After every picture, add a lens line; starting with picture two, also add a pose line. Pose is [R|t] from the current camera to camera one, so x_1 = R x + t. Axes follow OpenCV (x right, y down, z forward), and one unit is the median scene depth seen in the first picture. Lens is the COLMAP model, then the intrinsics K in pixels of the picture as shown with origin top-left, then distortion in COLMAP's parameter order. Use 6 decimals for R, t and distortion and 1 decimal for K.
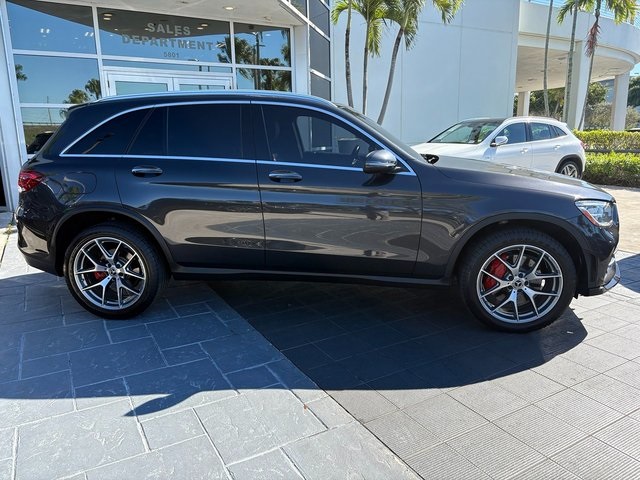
lens RADIAL K [[483.4, 0, 318.1], [0, 483.4, 242.5], [0, 0, 1]] dist [0.053450, -0.066962]
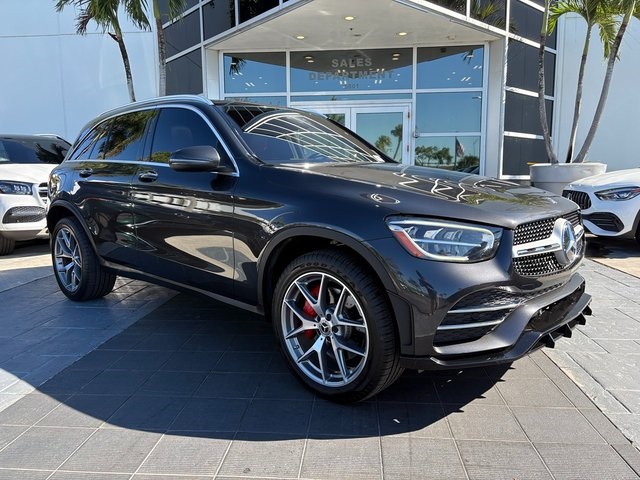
lens RADIAL K [[483.4, 0, 318.1], [0, 483.4, 242.5], [0, 0, 1]] dist [0.053450, -0.066962]
pose [[0.817667, 0.083302, -0.569633, 0.283193], [-0.126475, 0.991295, -0.036580, -0.004254], [0.561627, 0.101954, 0.821085, 0.143409]]
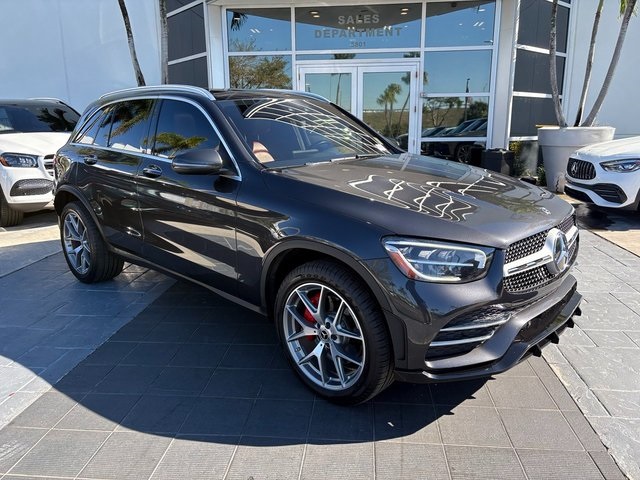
lens RADIAL K [[483.5, 0, 324.5], [0, 483.5, 234.8], [0, 0, 1]] dist [0.050472, -0.060898]
pose [[0.815868, 0.134648, -0.562343, 0.287908], [-0.125955, 0.990541, 0.054436, -0.038515], [0.564354, 0.026417, 0.825110, 0.136768]]
